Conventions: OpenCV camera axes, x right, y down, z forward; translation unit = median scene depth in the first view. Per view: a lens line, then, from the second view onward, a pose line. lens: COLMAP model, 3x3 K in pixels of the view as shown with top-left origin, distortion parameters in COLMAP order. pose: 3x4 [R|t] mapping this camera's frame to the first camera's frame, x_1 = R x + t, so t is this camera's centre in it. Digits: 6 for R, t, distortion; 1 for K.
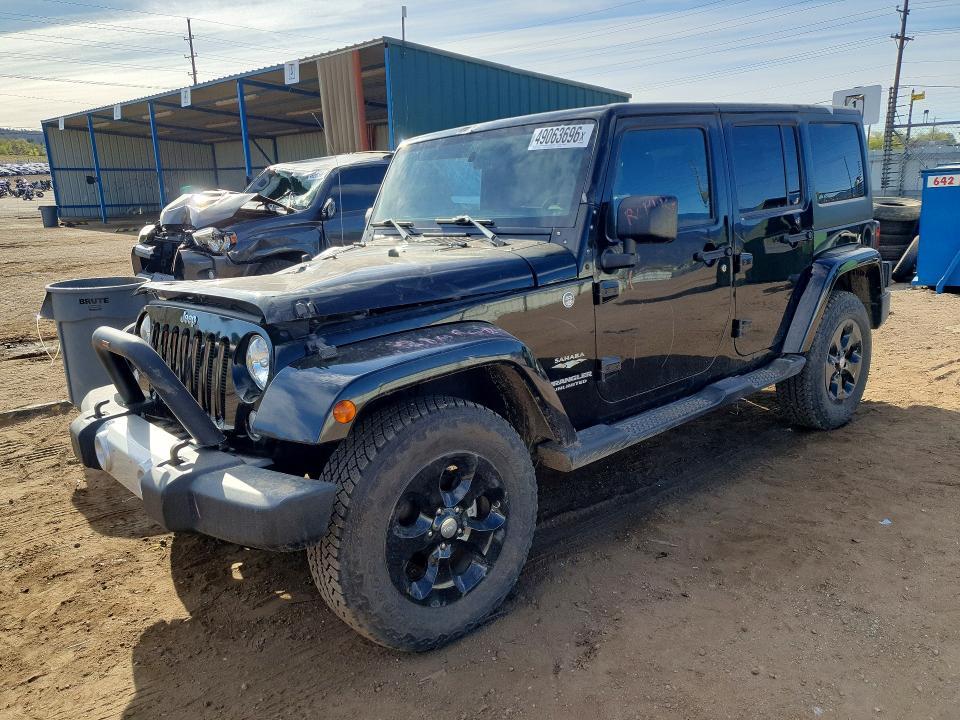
lens RADIAL K [[748.1, 0, 477.1], [0, 748.1, 359.7], [0, 0, 1]] dist [0.030620, 0.001649]
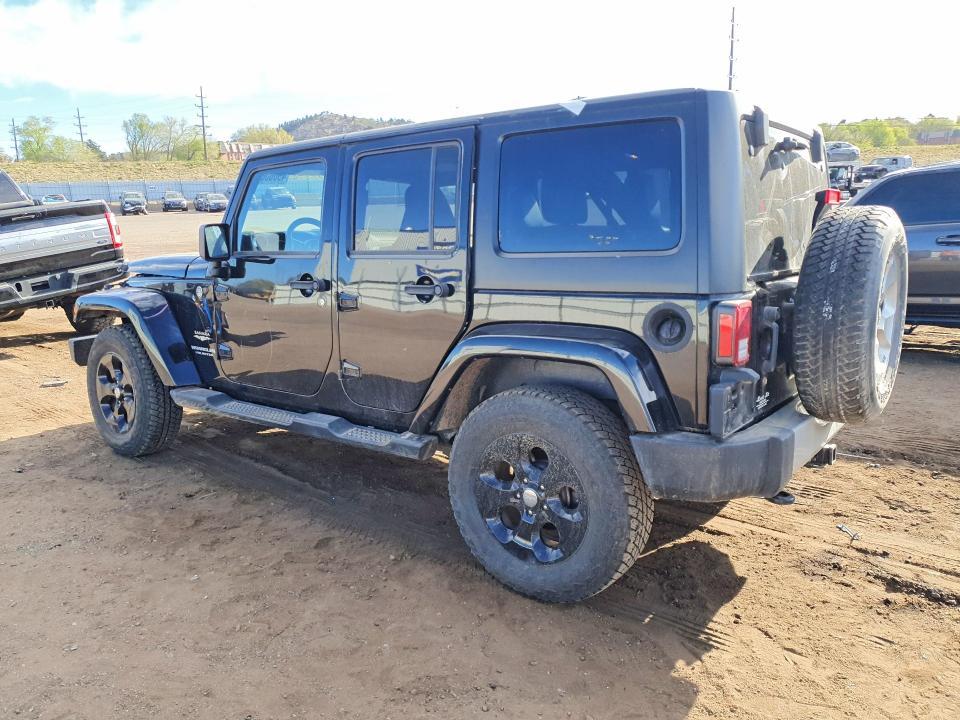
lens RADIAL K [[748.1, 0, 477.1], [0, 748.1, 359.7], [0, 0, 1]] dist [0.030620, 0.001649]
pose [[0.178608, 0.219303, -0.959169, 1.299830], [-0.214078, 0.960152, 0.179665, -0.263295], [0.960349, 0.173247, 0.218439, 0.972453]]
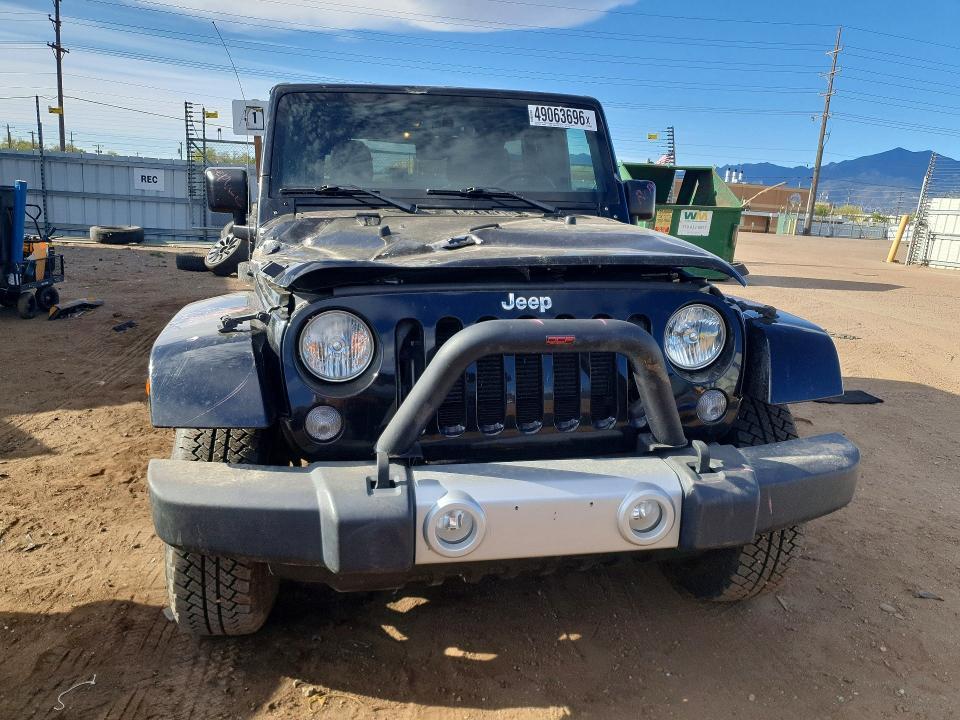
lens RADIAL K [[748.1, 0, 477.1], [0, 748.1, 359.7], [0, 0, 1]] dist [0.030620, 0.001649]
pose [[0.524729, -0.125884, 0.841910, -0.759440], [0.137277, 0.988574, 0.062254, -0.041140], [-0.840128, 0.082909, 0.536014, 0.488318]]
